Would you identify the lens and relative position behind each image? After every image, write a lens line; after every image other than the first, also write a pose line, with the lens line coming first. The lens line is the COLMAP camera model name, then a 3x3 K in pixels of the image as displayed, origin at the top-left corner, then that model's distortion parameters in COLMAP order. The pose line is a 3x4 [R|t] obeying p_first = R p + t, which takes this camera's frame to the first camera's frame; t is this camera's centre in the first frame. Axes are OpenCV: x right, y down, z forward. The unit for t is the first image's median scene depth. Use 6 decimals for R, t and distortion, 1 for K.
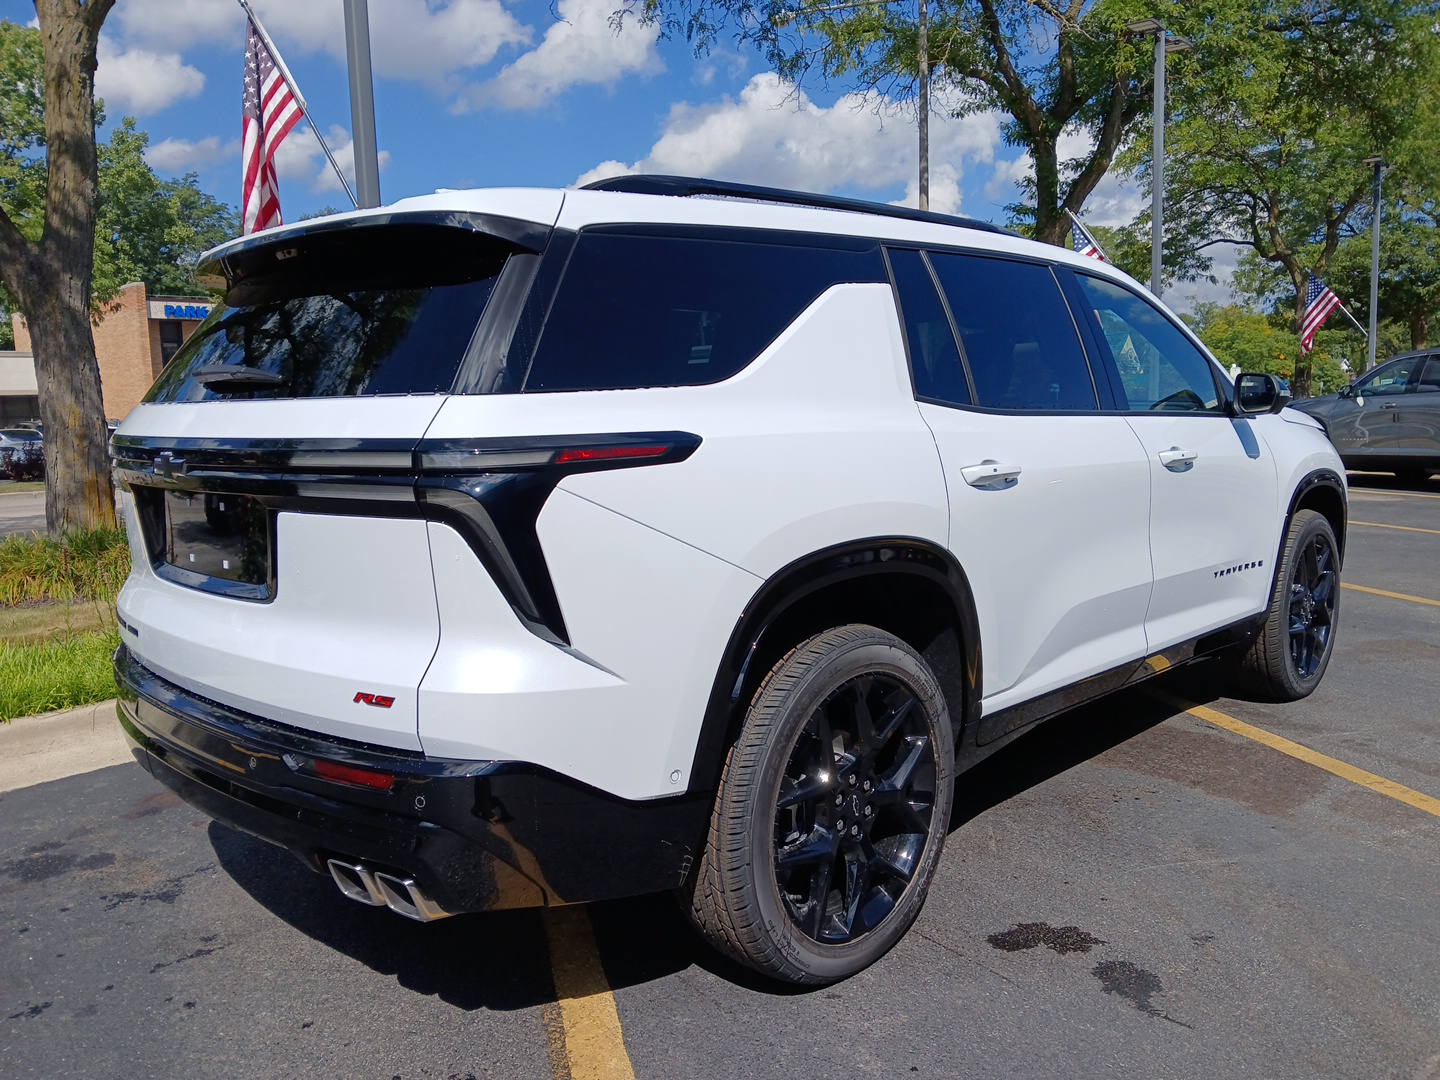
lens RADIAL K [[1124.2, 0, 711.0], [0, 1124.2, 578.0], [0, 0, 1]] dist [-0.005373, -0.008329]
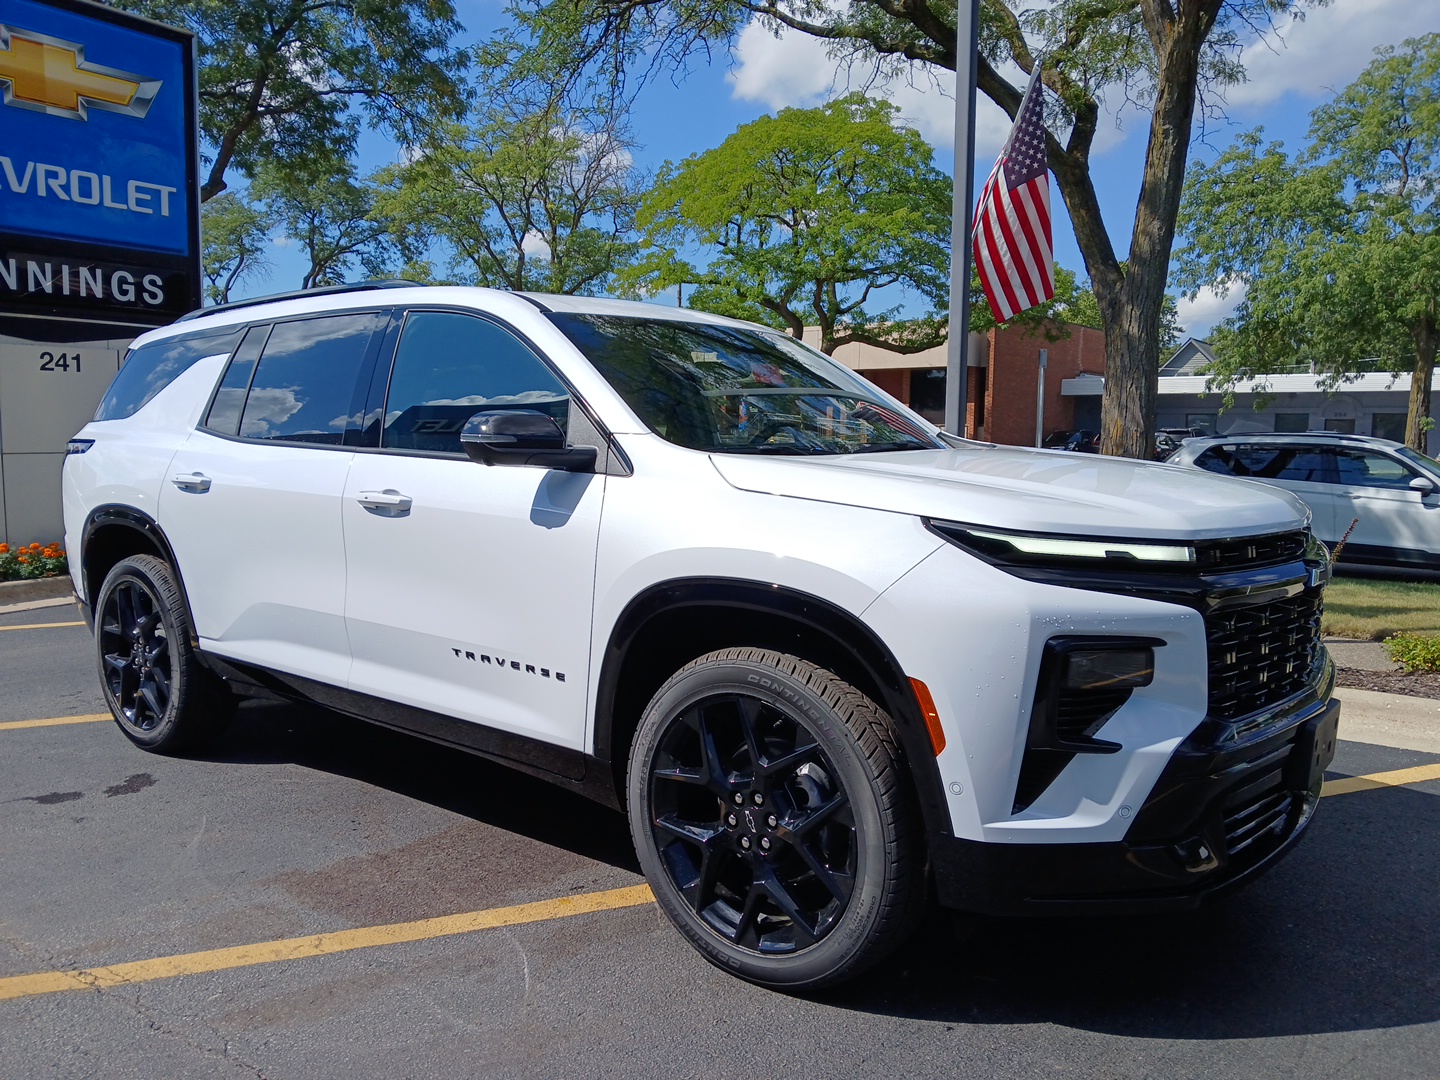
lens RADIAL K [[1109.1, 0, 720.6], [0, 1109.1, 572.8], [0, 0, 1]] dist [0.085905, -0.172261]
pose [[0.109052, 0.152816, -0.982220, 0.556366], [-0.160765, 0.977815, 0.134281, -0.088582], [0.980950, 0.143263, 0.131200, 0.469425]]
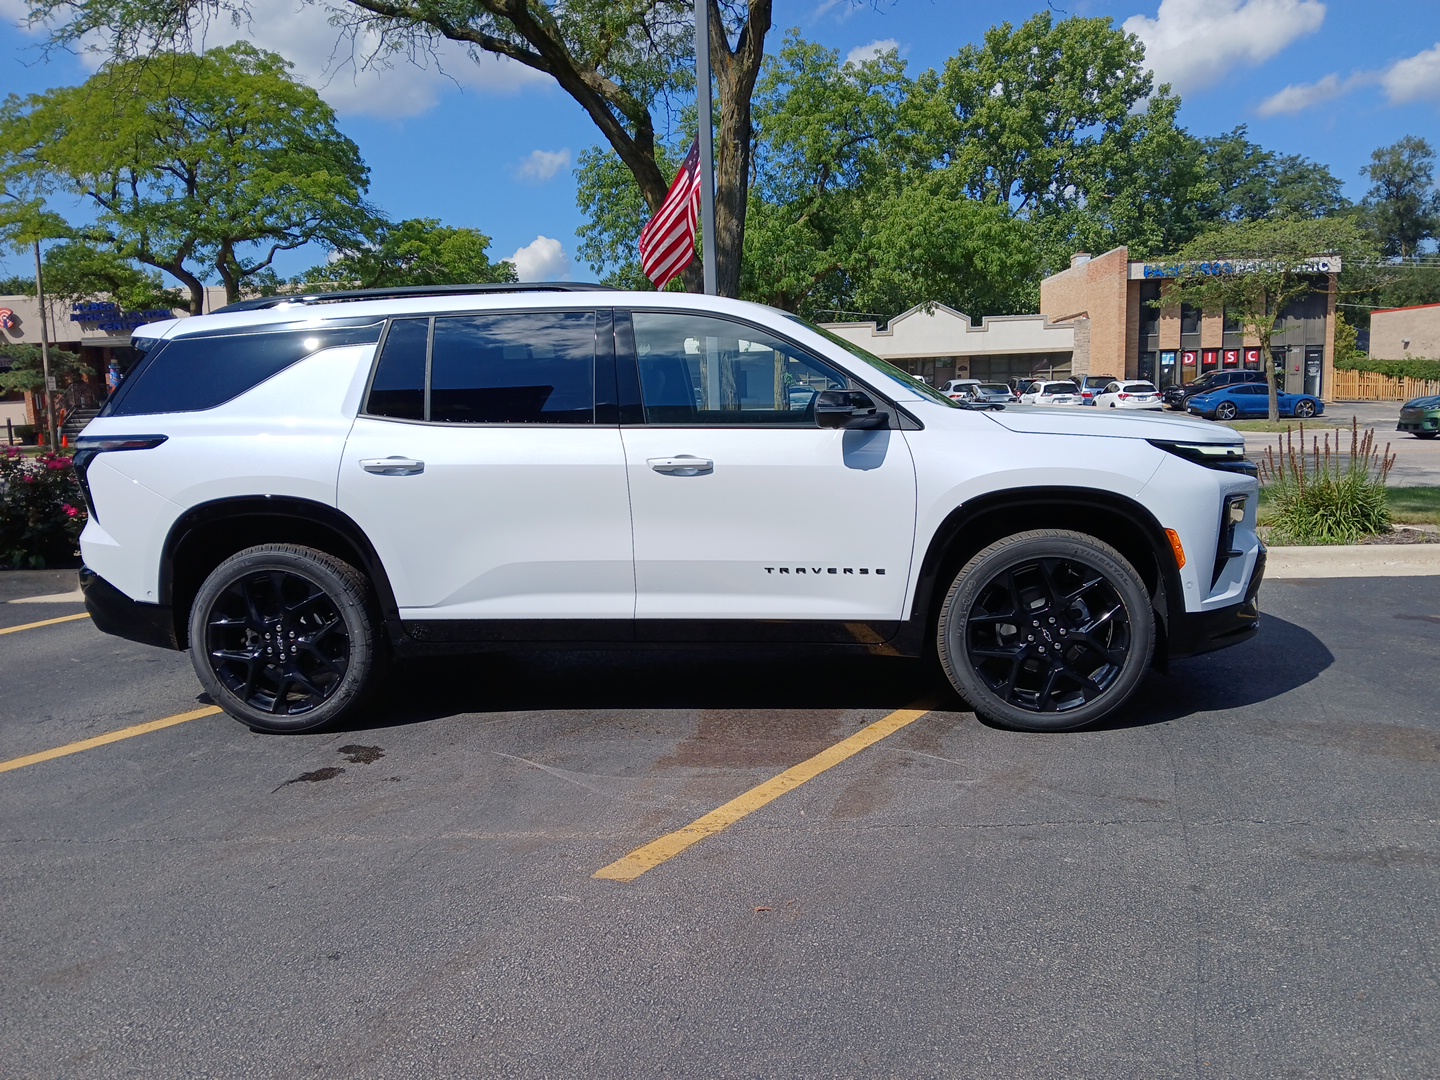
lens RADIAL K [[1109.1, 0, 720.6], [0, 1109.1, 572.8], [0, 0, 1]] dist [0.085905, -0.172261]
pose [[0.628696, 0.135999, -0.765666, 0.554712], [-0.105186, 0.990412, 0.089549, -0.041333], [0.770504, 0.024238, 0.636974, 0.111388]]
